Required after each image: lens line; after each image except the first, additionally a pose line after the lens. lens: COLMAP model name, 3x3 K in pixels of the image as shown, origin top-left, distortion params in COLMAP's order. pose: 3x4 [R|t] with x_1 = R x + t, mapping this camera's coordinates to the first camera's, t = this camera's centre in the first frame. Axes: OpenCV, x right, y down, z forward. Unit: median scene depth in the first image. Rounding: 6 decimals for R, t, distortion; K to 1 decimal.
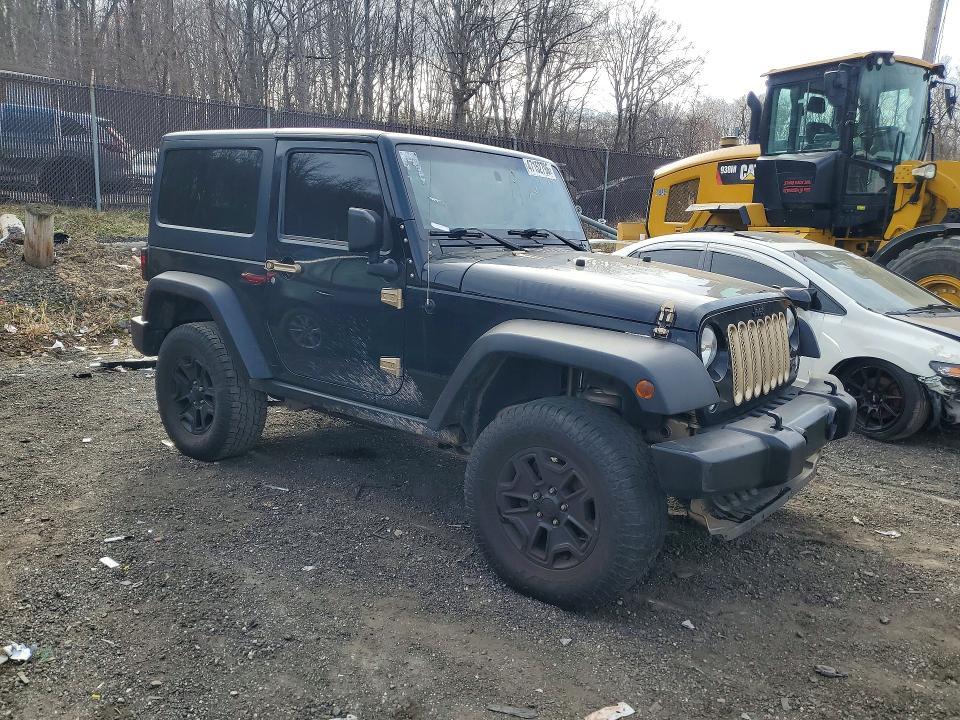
lens RADIAL K [[761.8, 0, 480.0], [0, 761.8, 360.0], [0, 0, 1]] dist [0.002272, -0.000037]
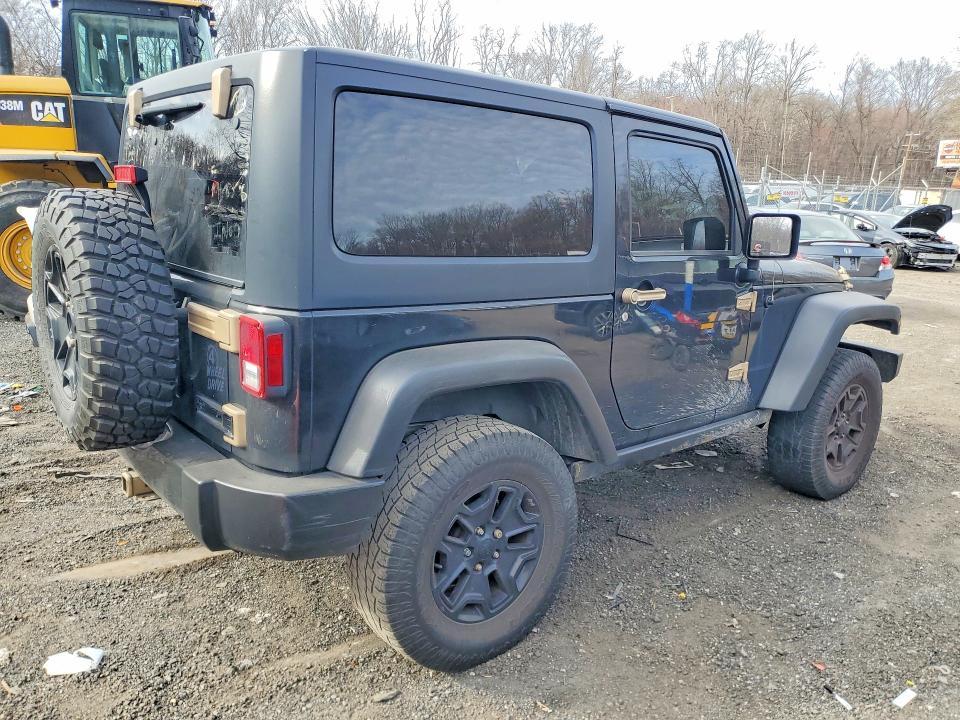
lens RADIAL K [[761.8, 0, 480.0], [0, 761.8, 360.0], [0, 0, 1]] dist [0.002272, -0.000037]
pose [[0.197706, -0.238793, 0.950731, -0.916141], [0.146921, 0.966138, 0.212111, -0.219011], [-0.969189, 0.097746, 0.226095, 0.904990]]
